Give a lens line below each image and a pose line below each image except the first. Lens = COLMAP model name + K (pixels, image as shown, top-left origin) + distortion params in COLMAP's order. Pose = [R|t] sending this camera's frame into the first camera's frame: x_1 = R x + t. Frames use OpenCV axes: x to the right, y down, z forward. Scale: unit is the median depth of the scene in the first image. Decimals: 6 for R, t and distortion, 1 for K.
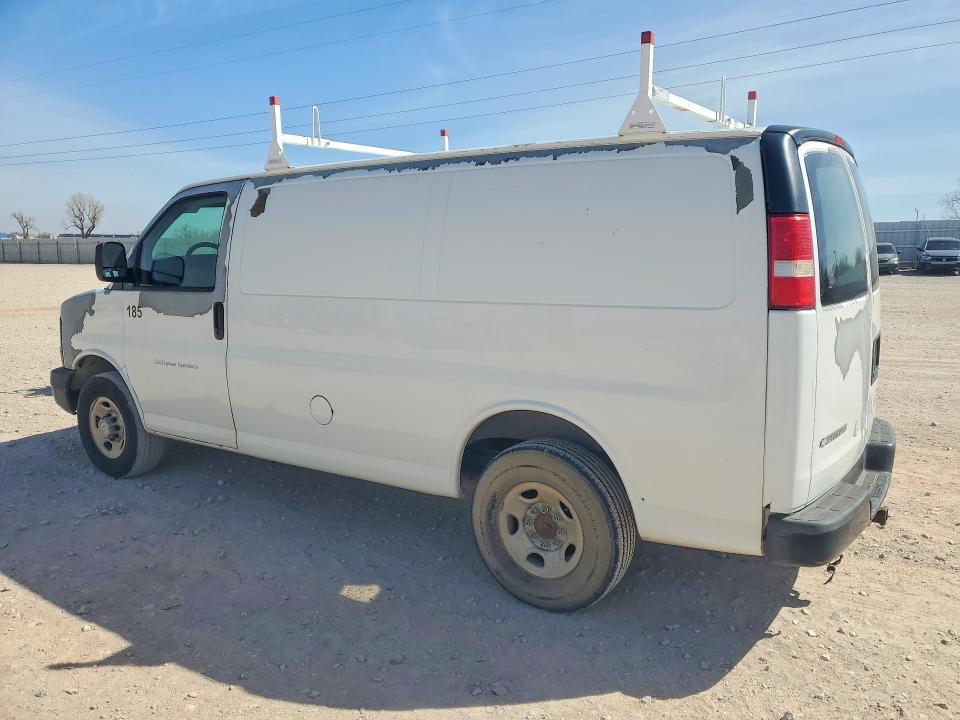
lens RADIAL K [[758.5, 0, 480.0], [0, 758.5, 360.0], [0, 0, 1]] dist [0.048172, -0.003361]
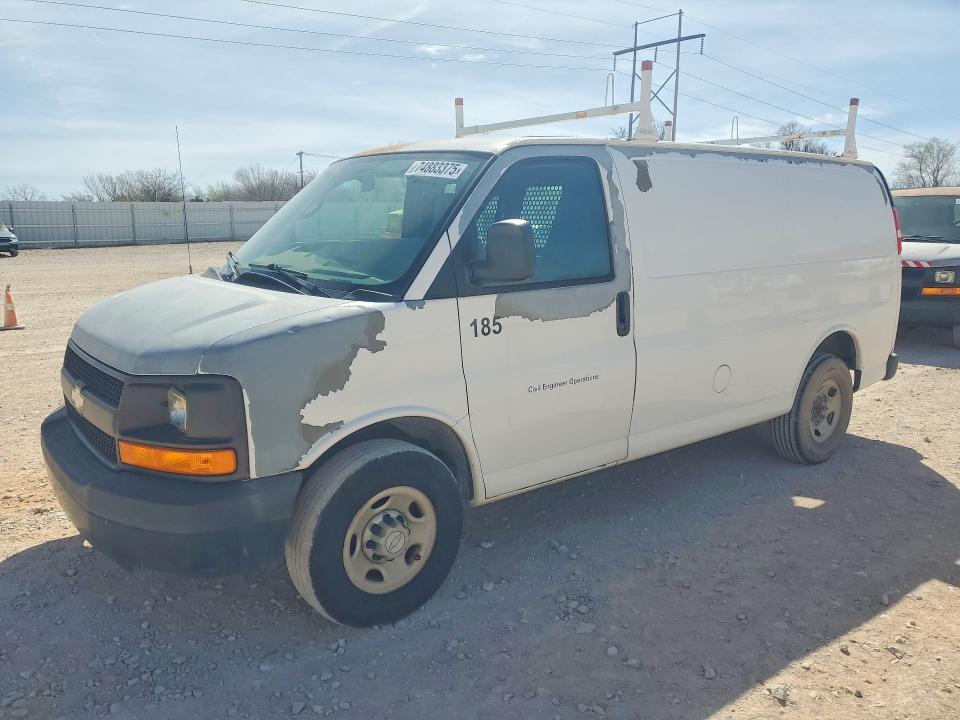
lens RADIAL K [[758.5, 0, 480.0], [0, 758.5, 360.0], [0, 0, 1]] dist [0.048172, -0.003361]
pose [[0.287611, -0.169929, 0.942552, -1.182760], [0.137841, 0.981233, 0.134842, -0.136454], [-0.947776, 0.091141, 0.305636, 0.896037]]
